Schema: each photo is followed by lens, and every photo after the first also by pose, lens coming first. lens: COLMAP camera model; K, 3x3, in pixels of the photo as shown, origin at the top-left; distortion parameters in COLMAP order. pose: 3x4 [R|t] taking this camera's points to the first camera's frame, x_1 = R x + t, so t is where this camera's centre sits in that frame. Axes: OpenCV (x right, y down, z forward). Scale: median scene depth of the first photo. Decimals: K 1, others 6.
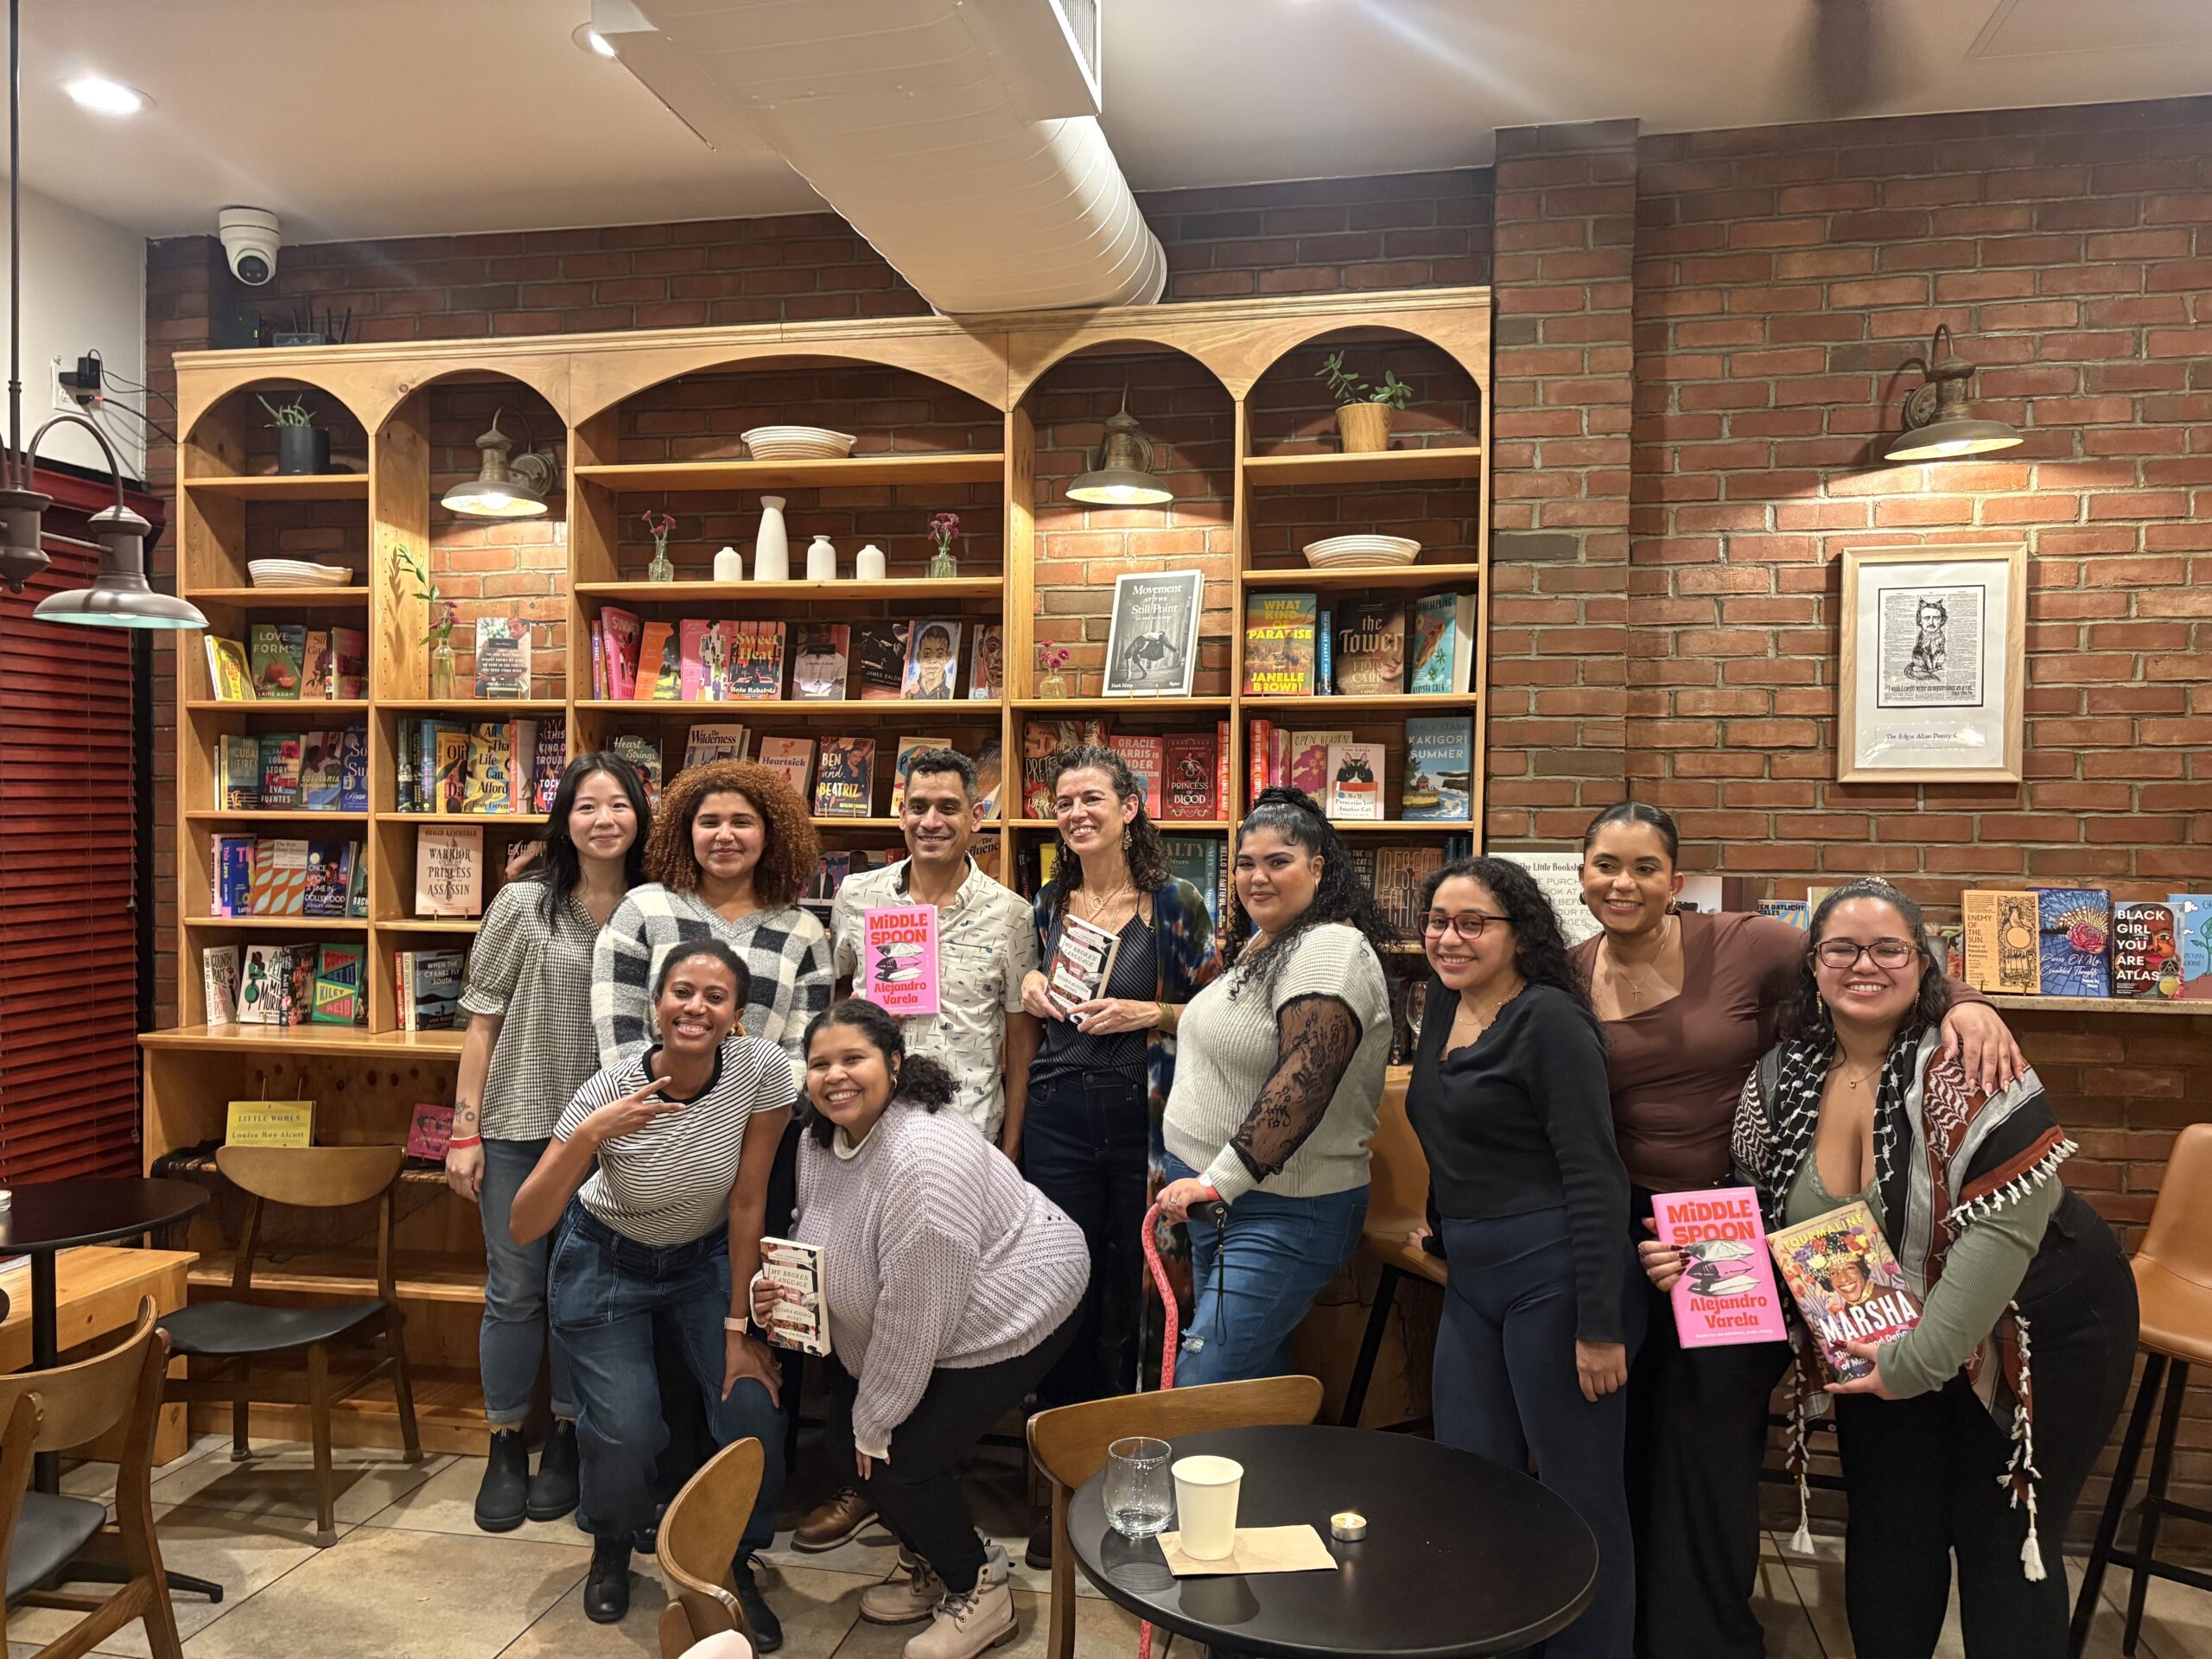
lens RADIAL K [[1636.0, 0, 1106.0], [0, 1636.0, 829.5], [0, 0, 1]] dist [0.052457, -0.005057]
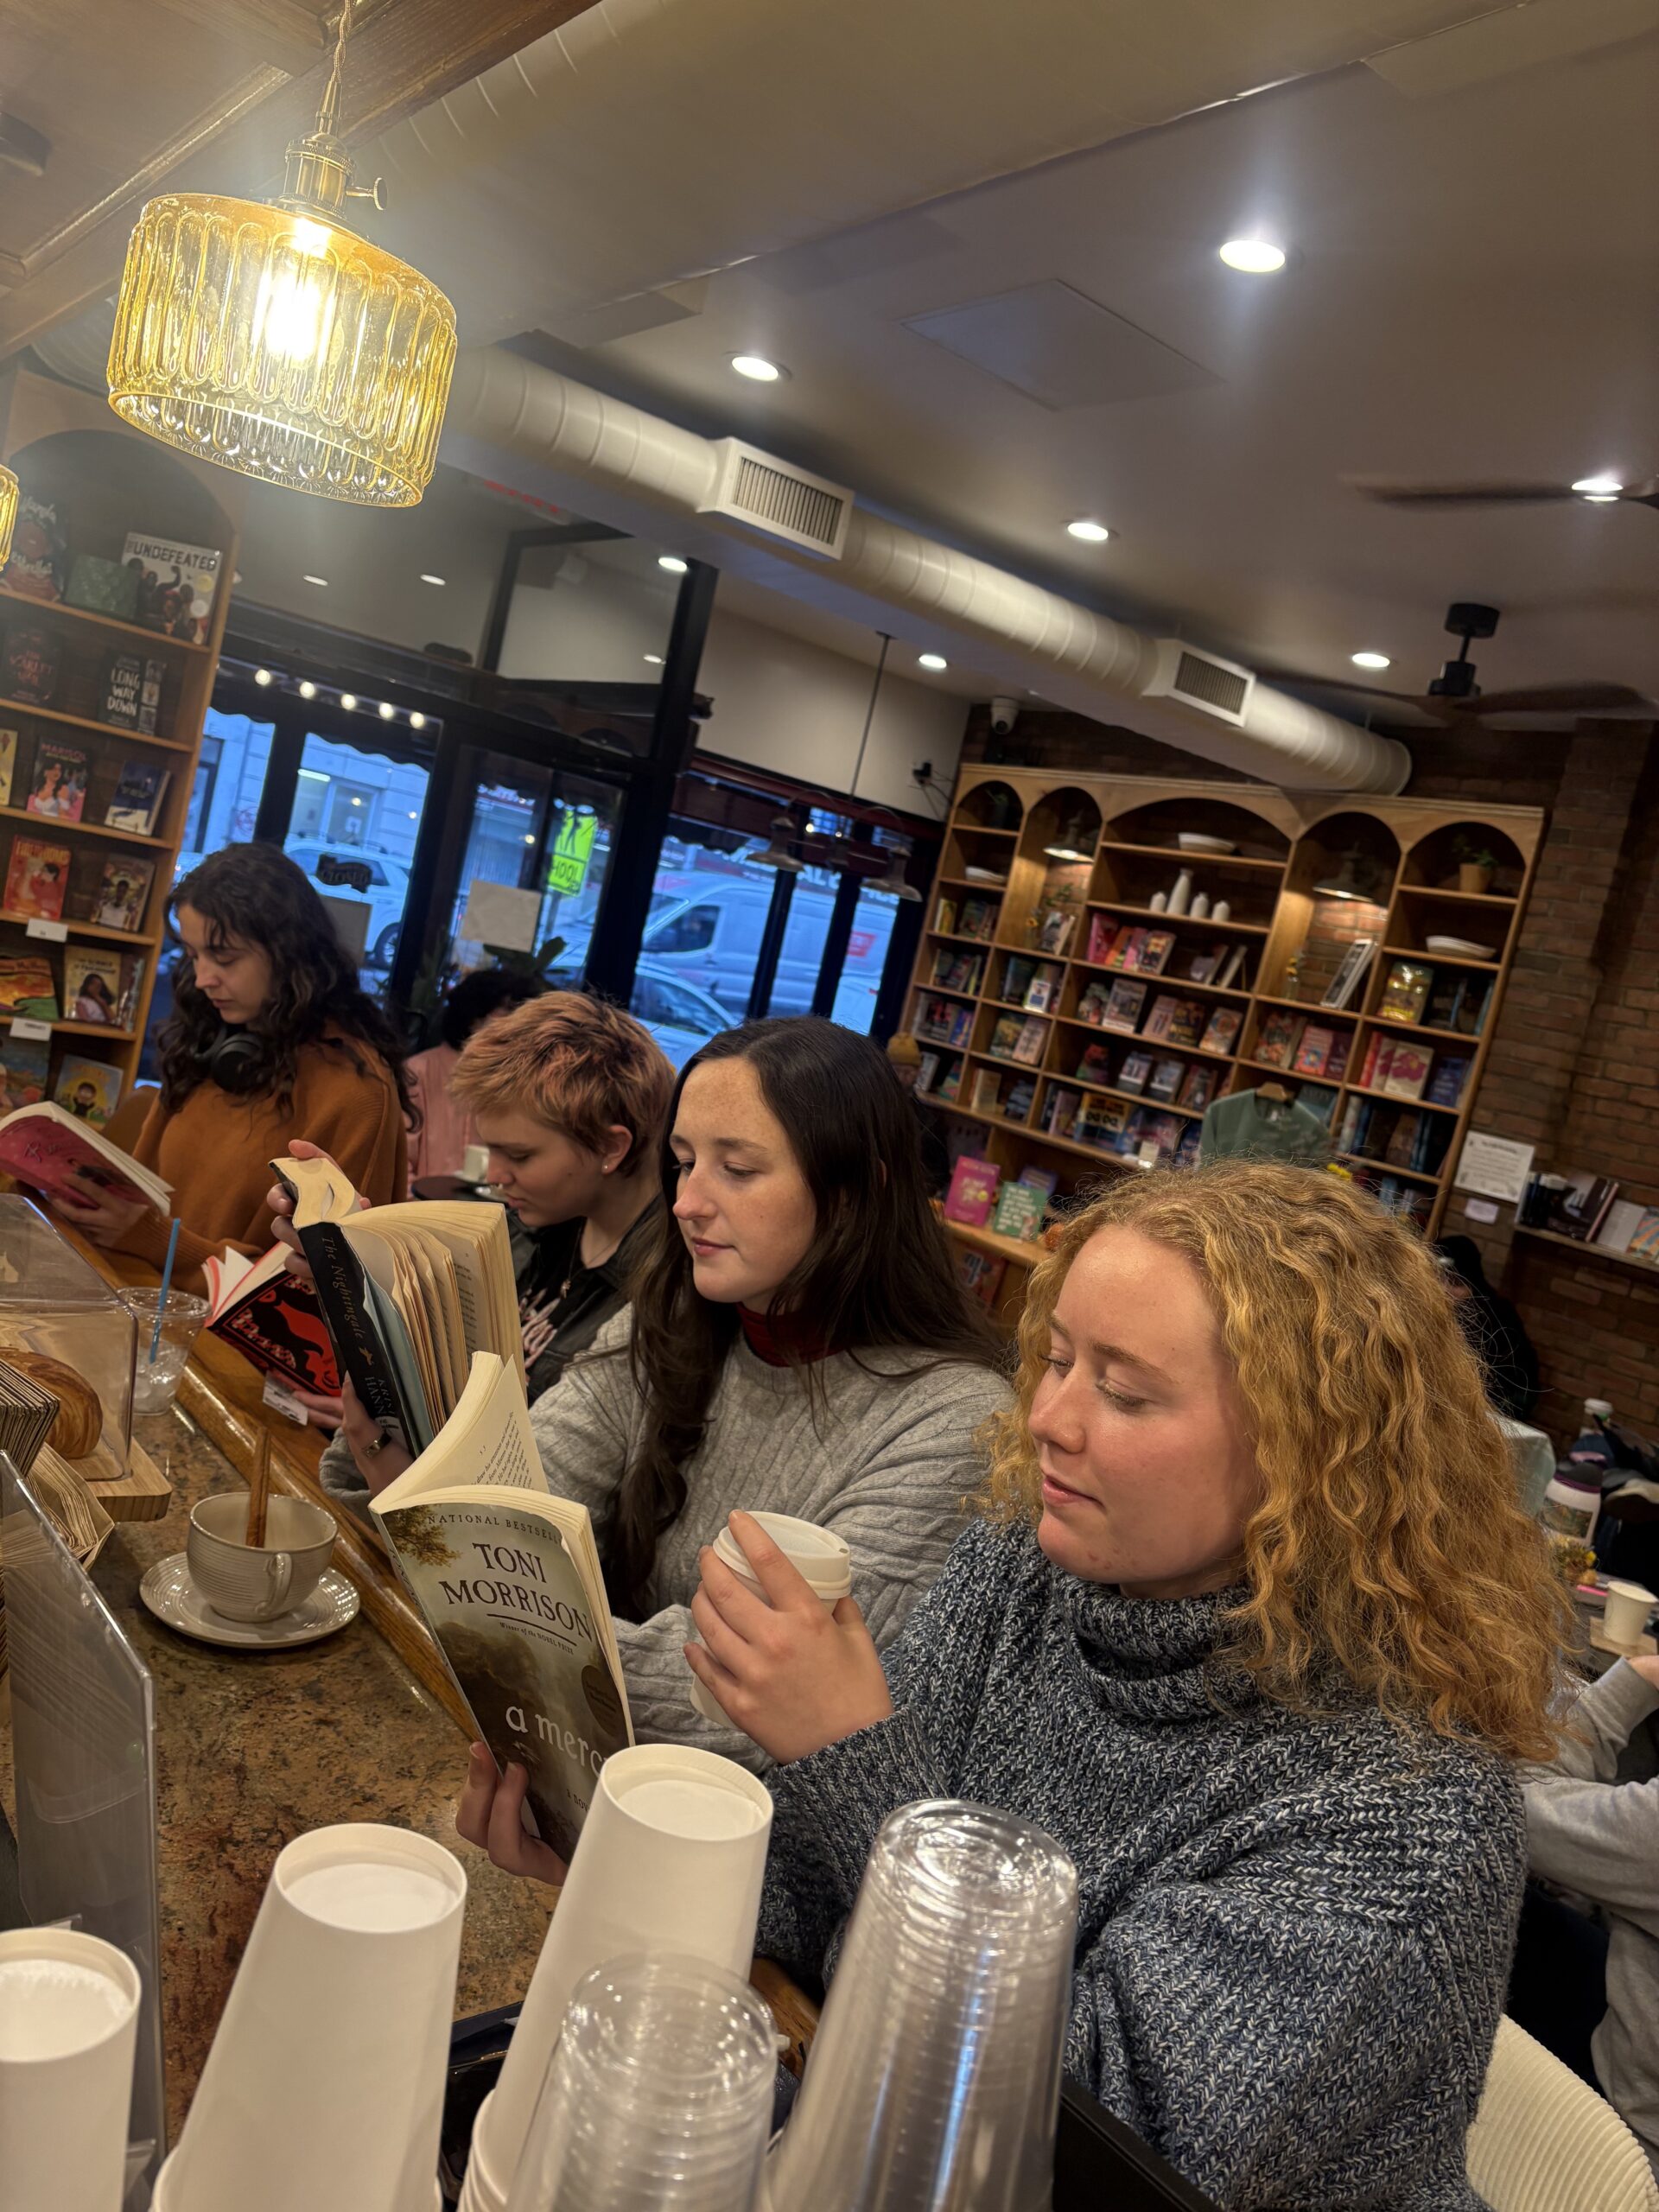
lens RADIAL K [[1636.0, 0, 829.5], [0, 1636.0, 1106.0], [0, 0, 1]] dist [0.052457, -0.005057]
pose [[0.753182, 0.225239, -0.618049, 0.716501], [-0.229048, 0.970554, 0.074577, 0.012915], [0.616647, 0.085393, 0.782595, -0.699181]]
